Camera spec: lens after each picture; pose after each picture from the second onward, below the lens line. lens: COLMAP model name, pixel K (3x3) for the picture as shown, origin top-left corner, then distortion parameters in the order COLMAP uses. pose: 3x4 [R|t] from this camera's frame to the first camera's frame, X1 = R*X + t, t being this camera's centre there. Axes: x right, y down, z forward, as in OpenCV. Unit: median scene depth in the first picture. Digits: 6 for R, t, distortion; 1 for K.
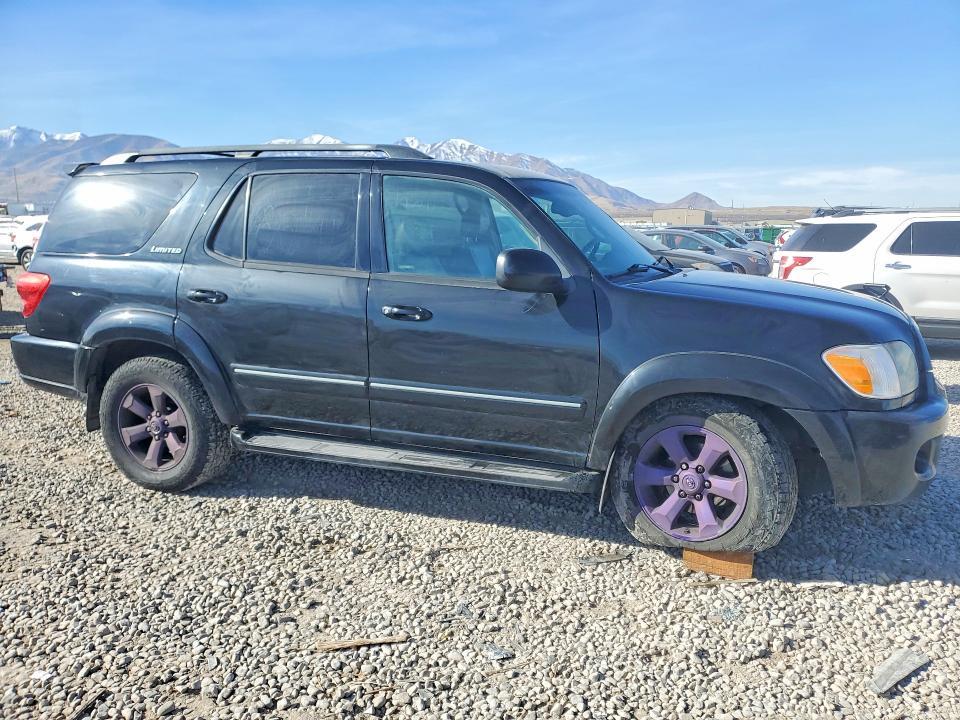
lens RADIAL K [[657.8, 0, 480.0], [0, 657.8, 360.0], [0, 0, 1]] dist [0.080564, -0.083979]
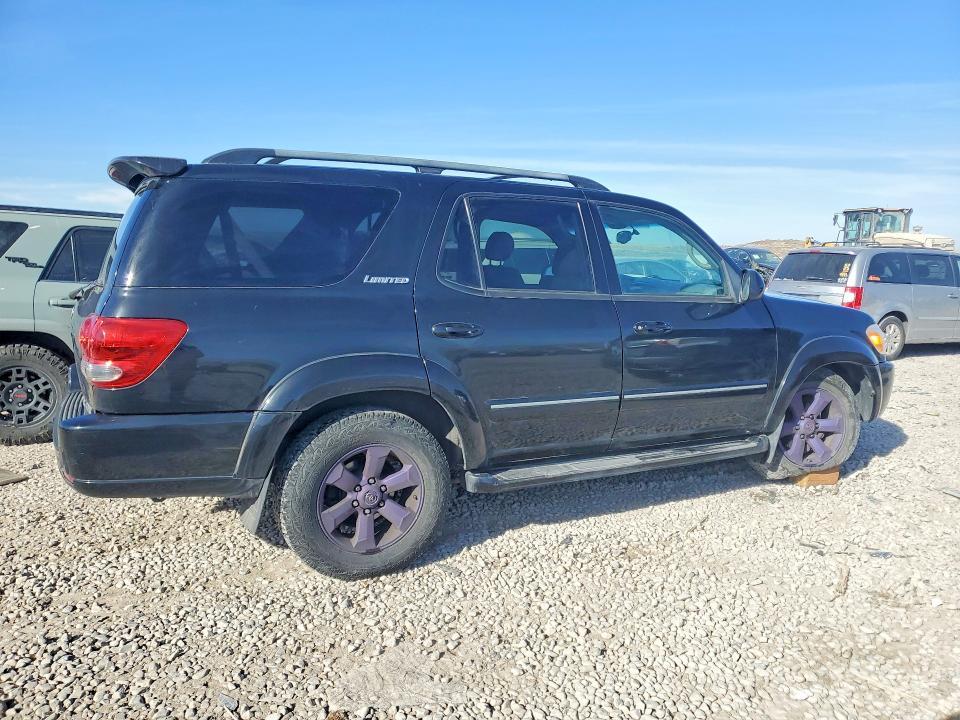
lens RADIAL K [[657.8, 0, 480.0], [0, 657.8, 360.0], [0, 0, 1]] dist [0.080564, -0.083979]
pose [[0.723379, -0.104994, 0.682421, -0.930578], [0.127732, 0.991660, 0.017174, -0.062768], [-0.678533, 0.074744, 0.730757, 0.314304]]
